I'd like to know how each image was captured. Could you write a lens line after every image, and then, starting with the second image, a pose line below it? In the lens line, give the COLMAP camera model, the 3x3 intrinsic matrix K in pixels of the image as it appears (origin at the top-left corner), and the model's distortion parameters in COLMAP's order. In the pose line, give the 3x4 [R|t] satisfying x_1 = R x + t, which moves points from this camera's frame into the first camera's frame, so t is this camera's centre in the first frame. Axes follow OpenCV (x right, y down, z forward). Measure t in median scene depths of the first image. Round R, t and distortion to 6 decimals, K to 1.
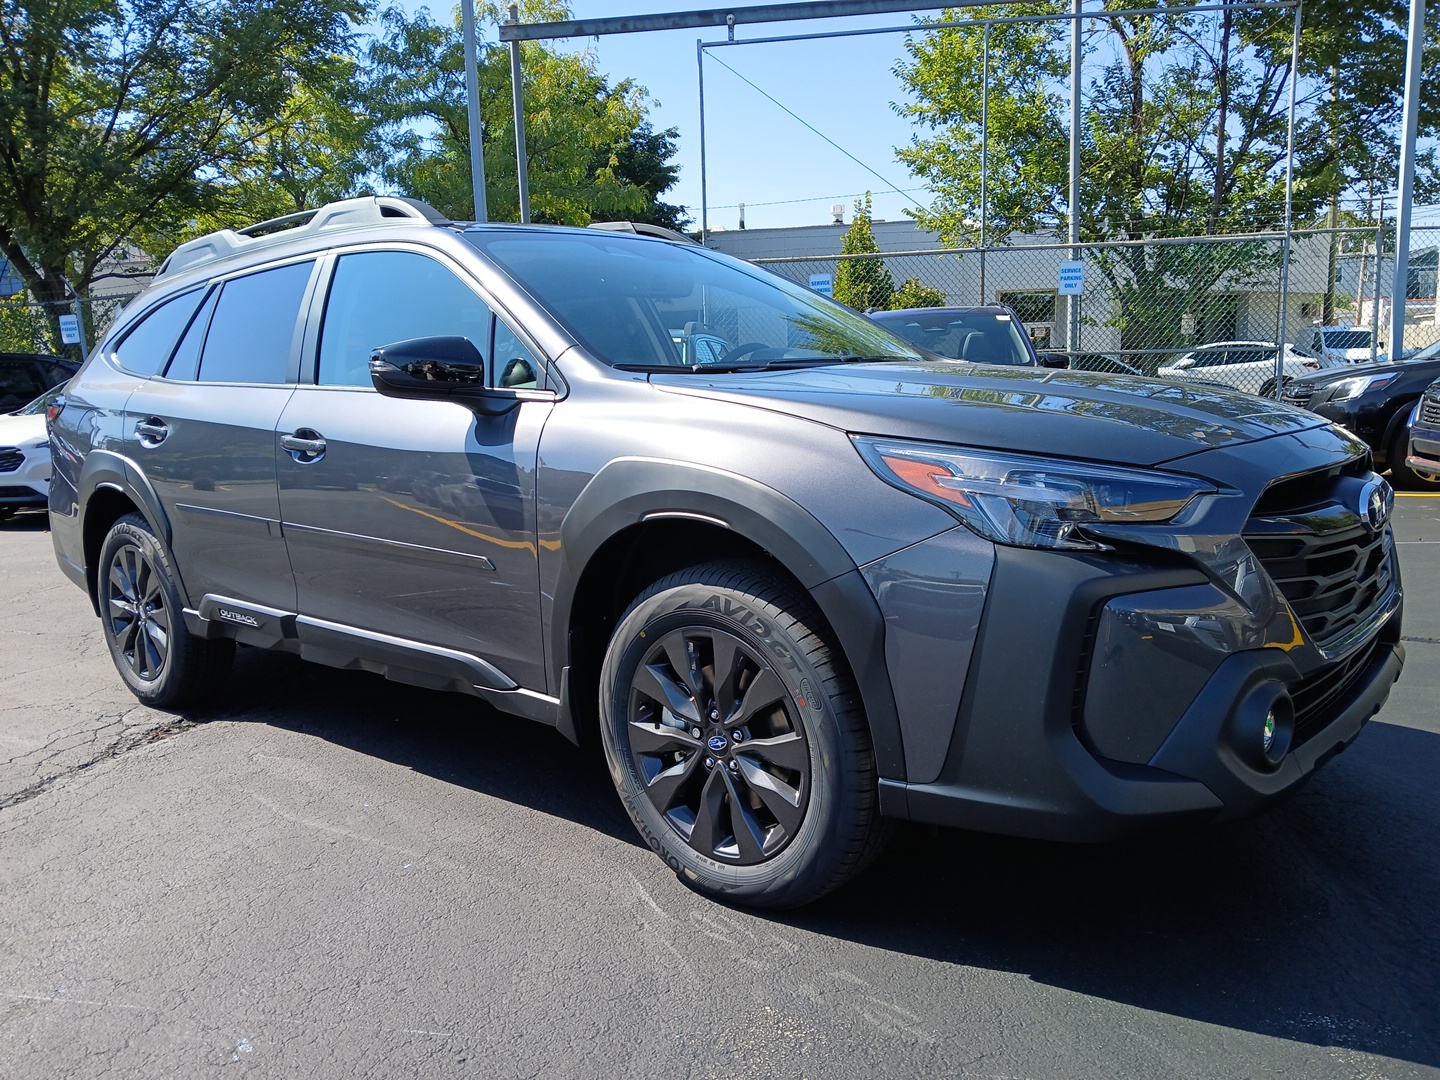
lens RADIAL K [[1105.2, 0, 715.3], [0, 1105.2, 555.4], [0, 0, 1]] dist [0.075749, -0.155874]
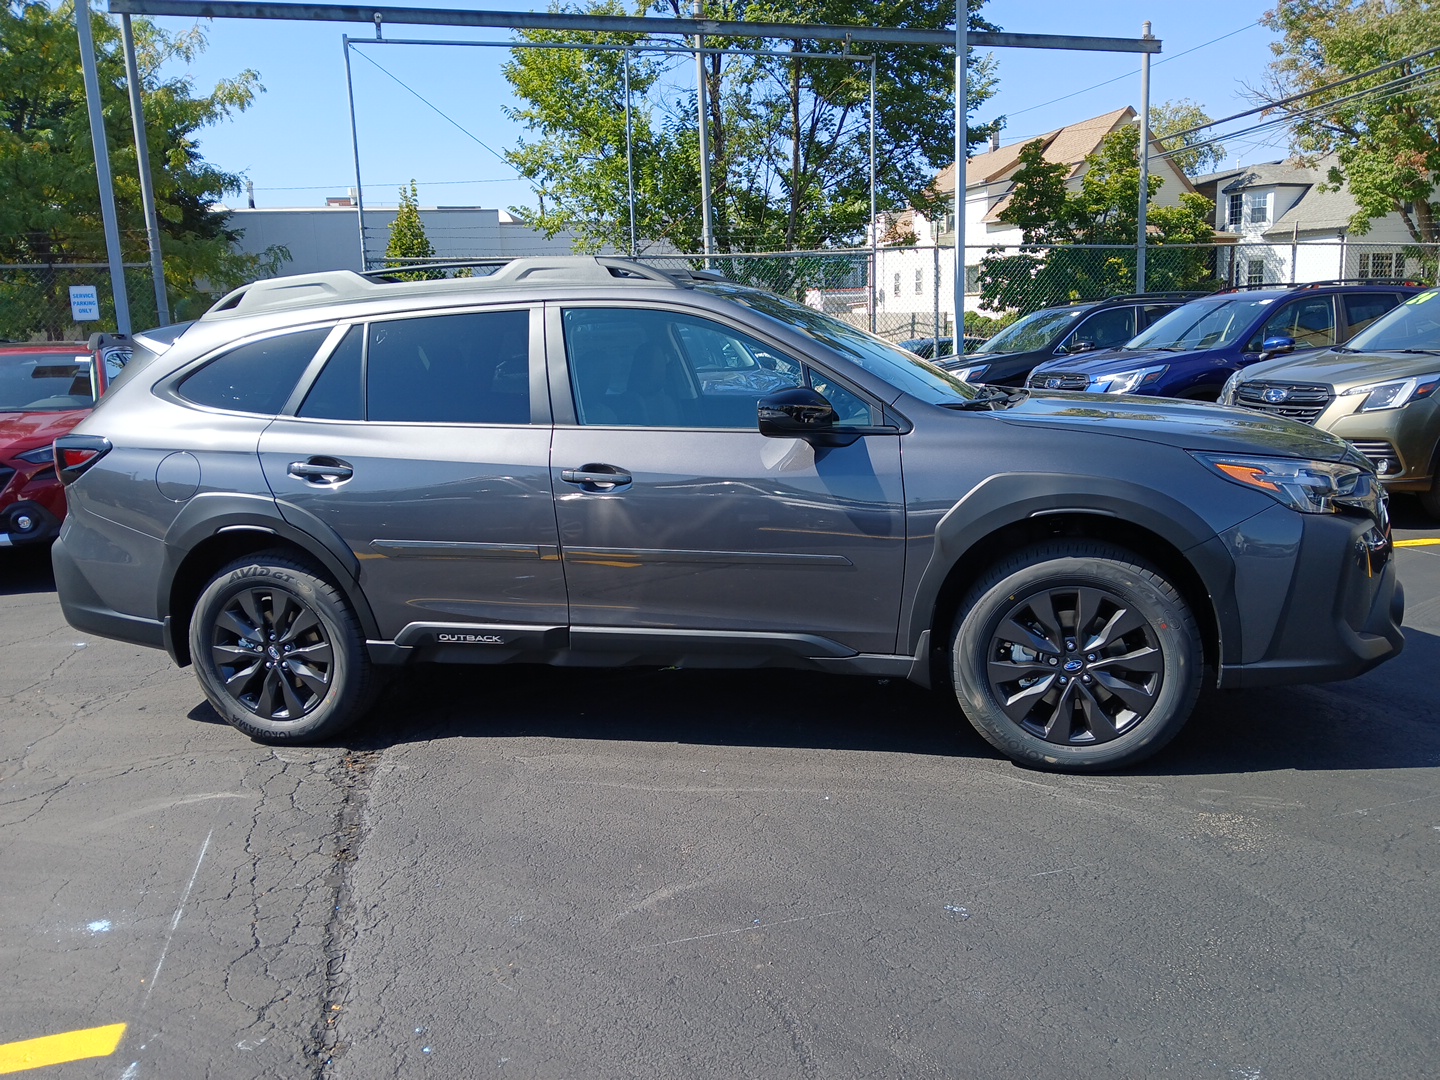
lens RADIAL K [[1105.2, 0, 715.3], [0, 1105.2, 555.4], [0, 0, 1]] dist [0.075749, -0.155874]
pose [[0.900067, -0.091748, 0.425984, -0.182249], [0.085618, 0.995763, 0.033561, -0.011337], [-0.427258, 0.006265, 0.904108, -0.021997]]
